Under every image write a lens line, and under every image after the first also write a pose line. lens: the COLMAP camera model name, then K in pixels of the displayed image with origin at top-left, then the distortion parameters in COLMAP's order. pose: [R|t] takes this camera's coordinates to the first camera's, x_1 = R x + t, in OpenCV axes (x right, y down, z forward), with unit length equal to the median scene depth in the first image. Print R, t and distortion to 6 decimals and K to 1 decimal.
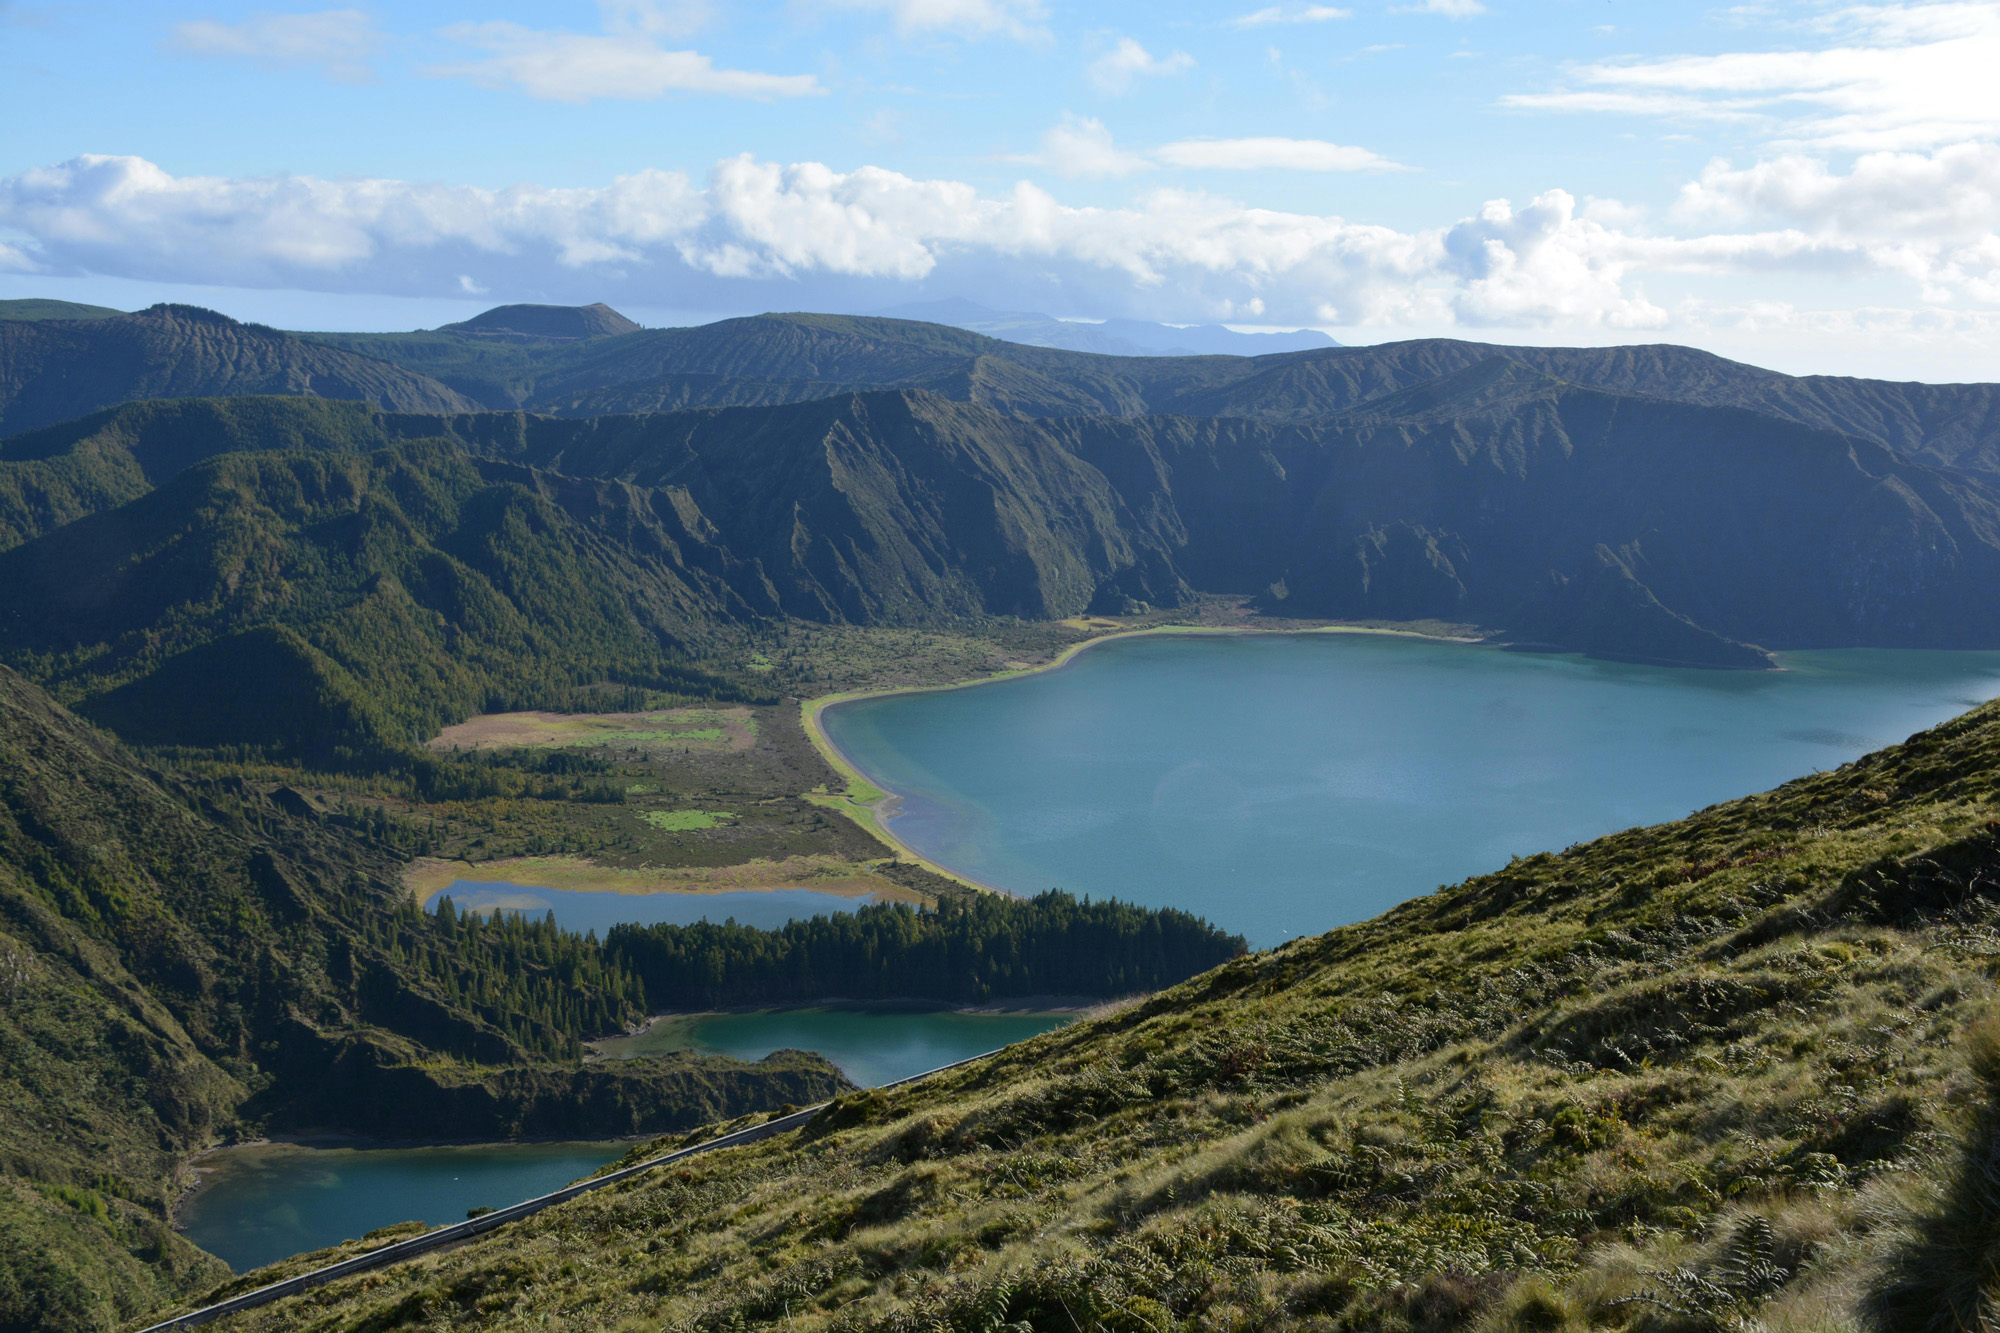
lens RADIAL K [[2295.2, 0, 996.6], [0, 2295.2, 662.1], [0, 0, 1]] dist [0.116867, 0.000000]
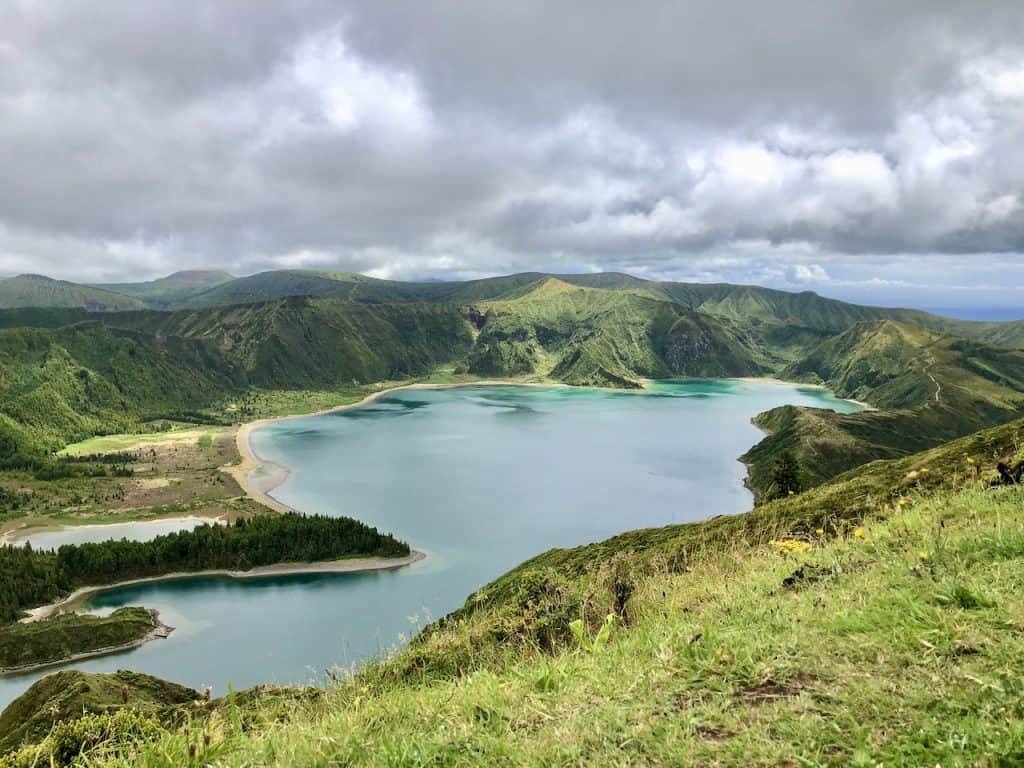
lens RADIAL K [[839.0, 0, 504.6], [0, 839.0, 381.3], [0, 0, 1]] dist [0.020909, -0.011333]
pose [[0.990356, -0.046832, 0.130391, 0.078843], [0.049085, 0.998695, -0.014116, -0.001537], [-0.129560, 0.020380, 0.991362, 0.113278]]
